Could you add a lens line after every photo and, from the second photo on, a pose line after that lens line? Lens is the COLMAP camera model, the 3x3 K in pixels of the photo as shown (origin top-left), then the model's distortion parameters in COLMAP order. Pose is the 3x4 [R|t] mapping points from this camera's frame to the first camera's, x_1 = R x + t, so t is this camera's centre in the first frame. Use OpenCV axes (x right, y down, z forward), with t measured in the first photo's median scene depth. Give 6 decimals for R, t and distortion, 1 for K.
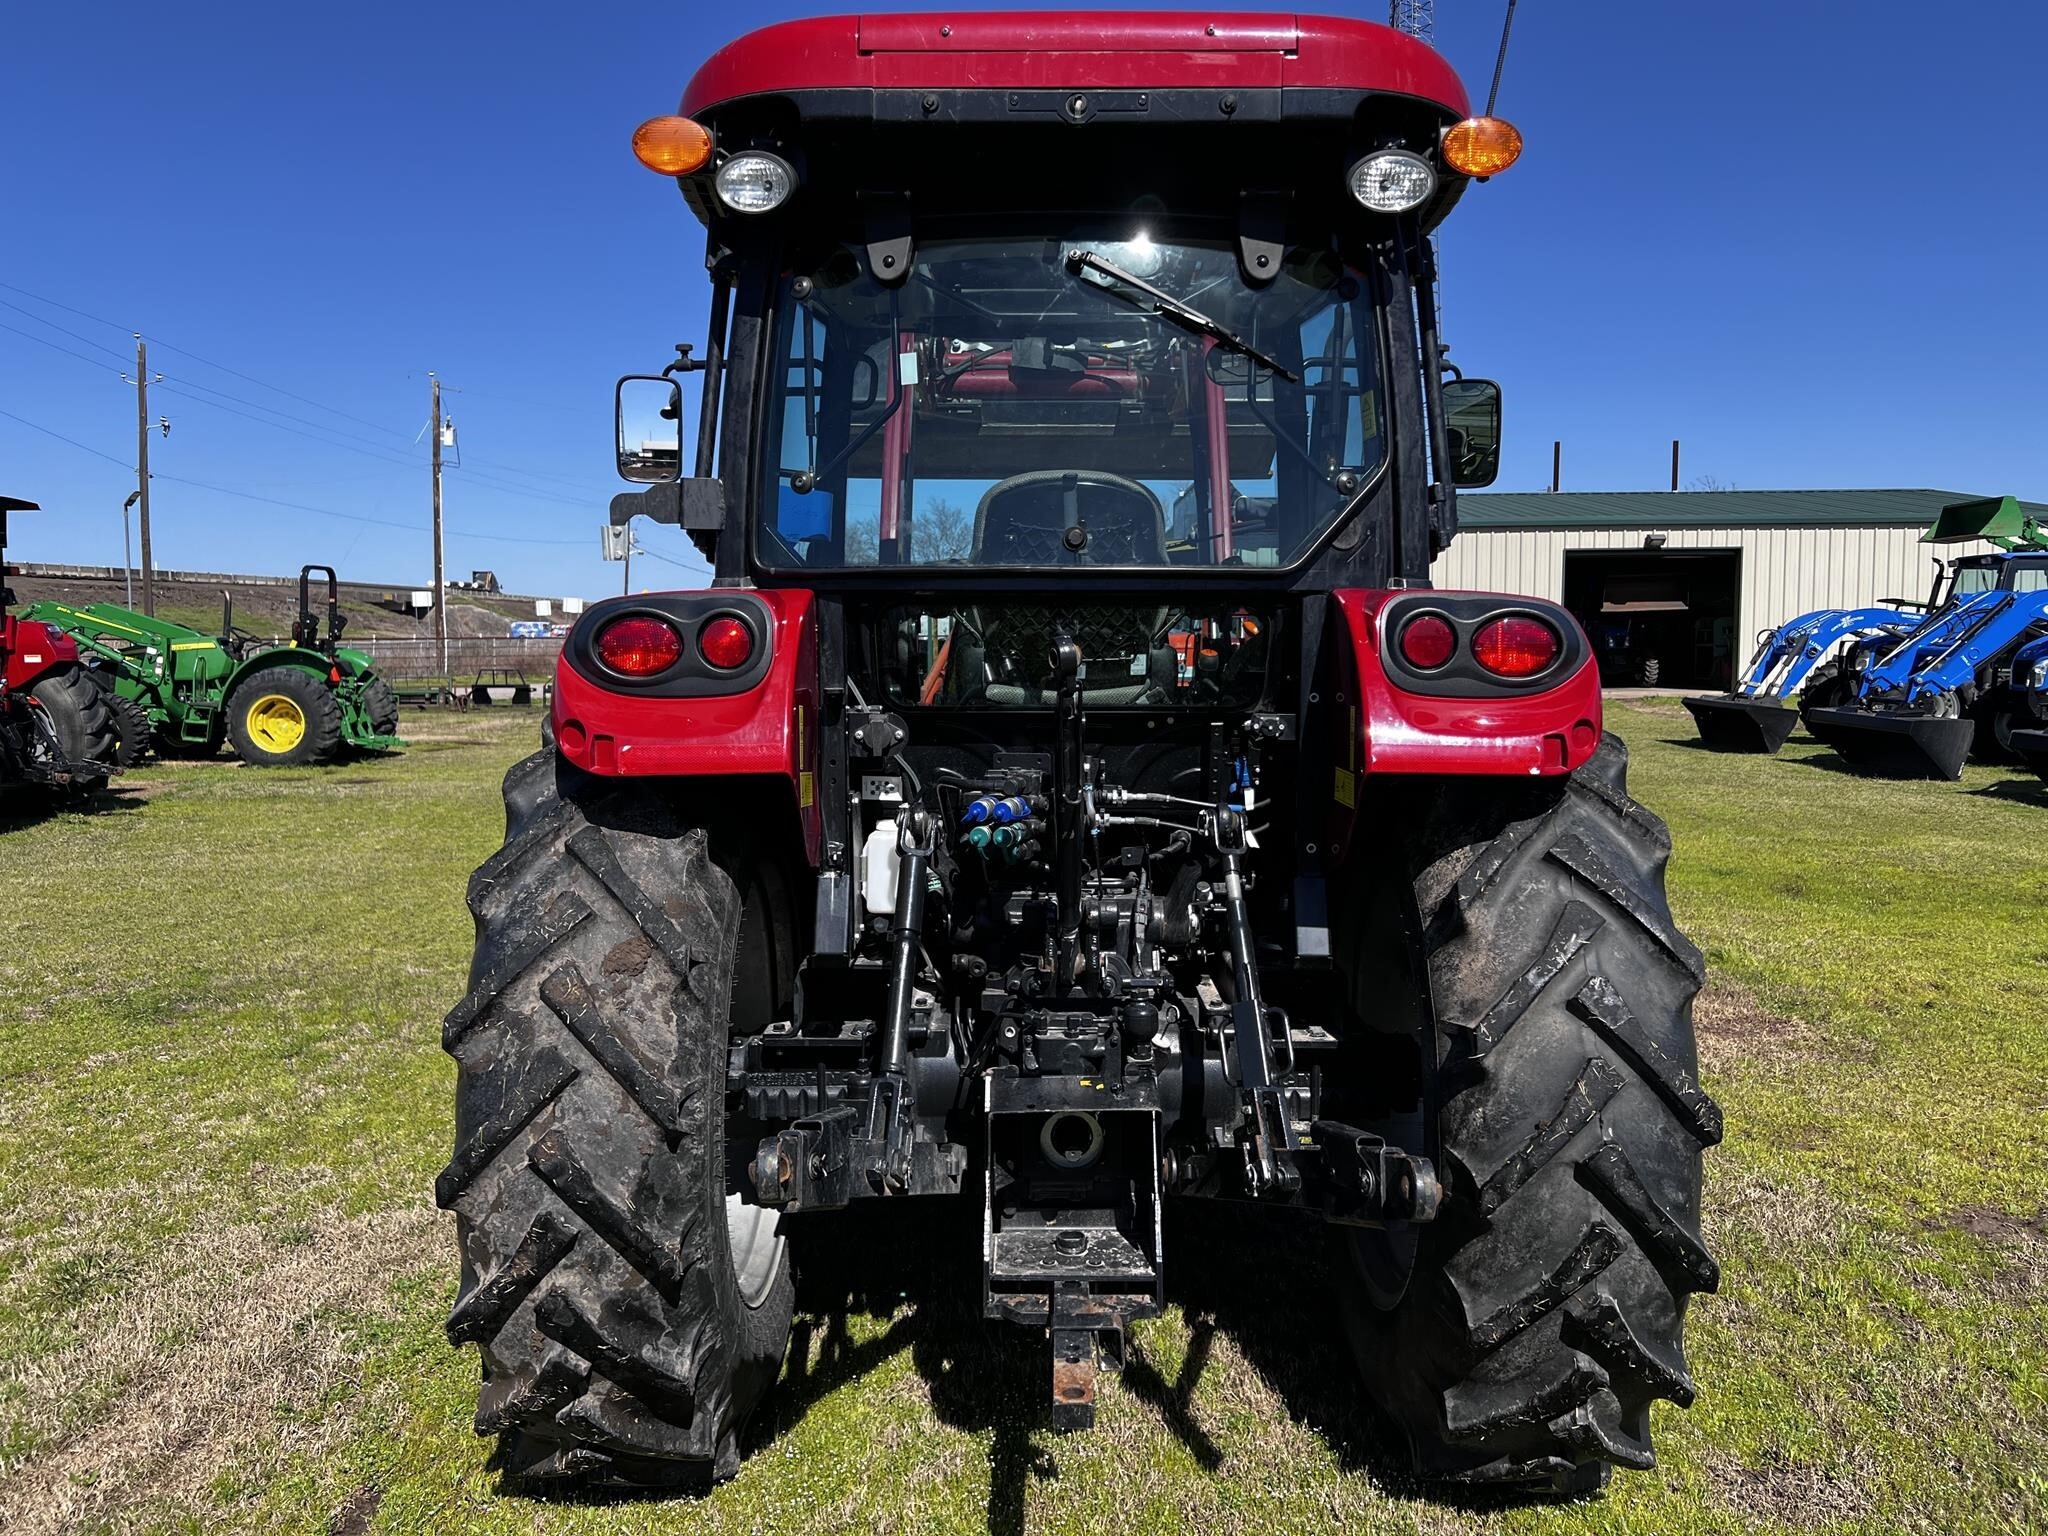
lens RADIAL K [[1548.0, 0, 1019.8], [0, 1548.0, 769.8], [0, 0, 1]] dist [0.008633, -0.002774]
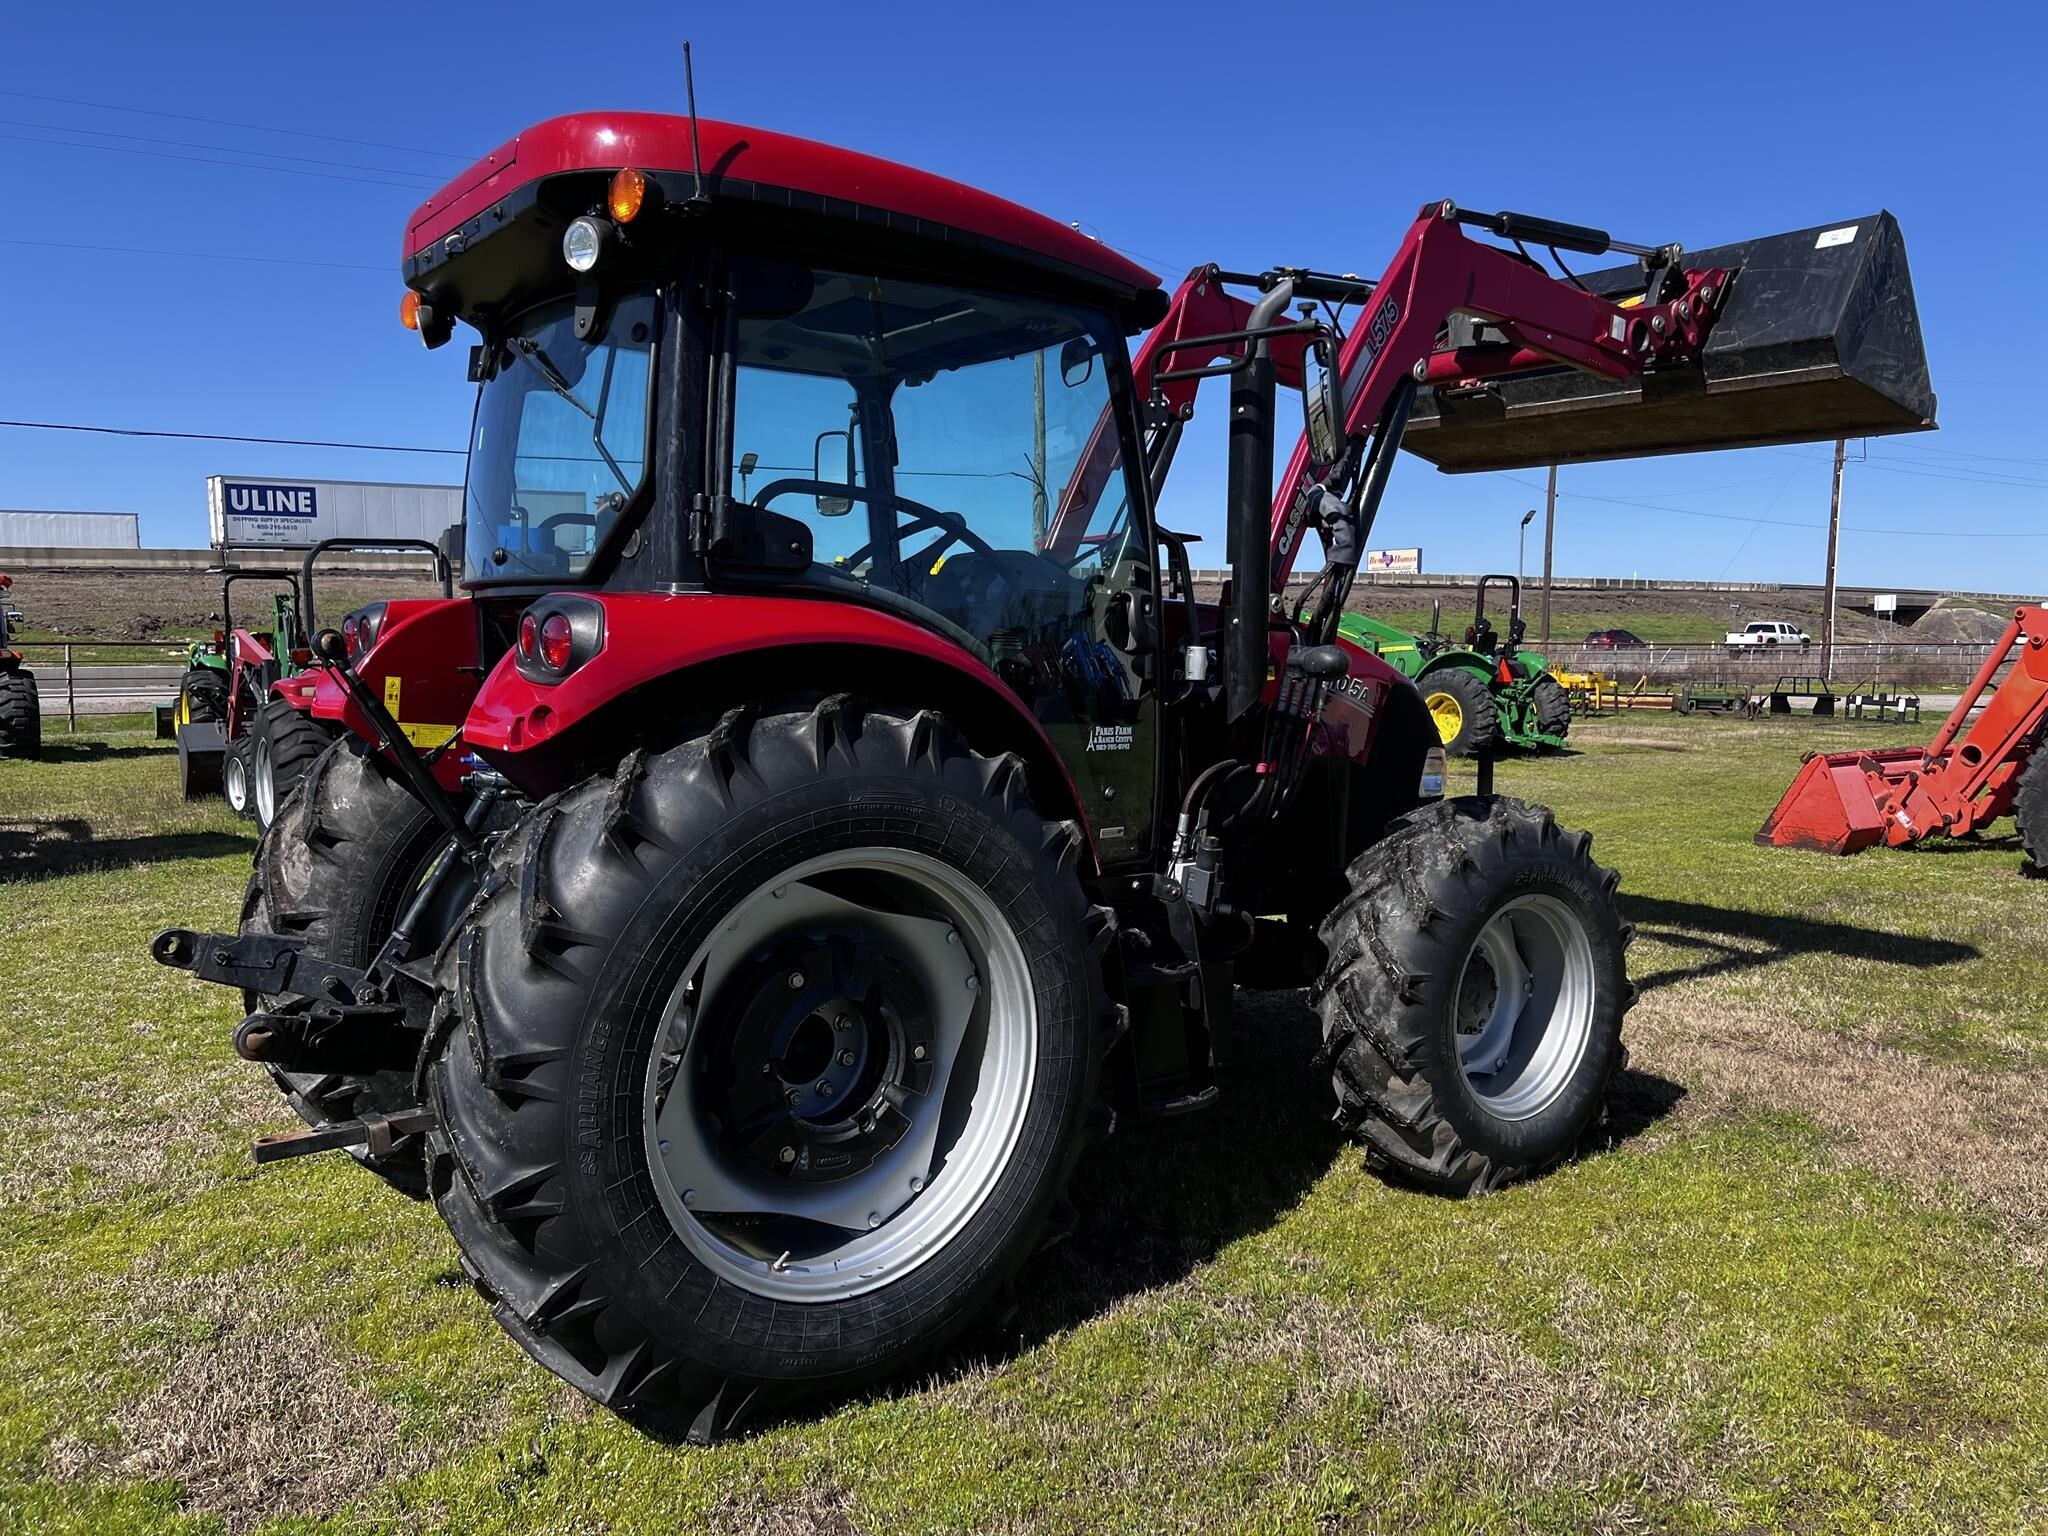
lens RADIAL K [[1548.0, 0, 1019.8], [0, 1548.0, 769.8], [0, 0, 1]] dist [0.008633, -0.002774]
pose [[0.603705, 0.070811, -0.794057, 0.215831], [-0.073825, 0.996733, 0.032757, -0.007139], [0.793782, 0.038846, 0.606960, 0.087858]]
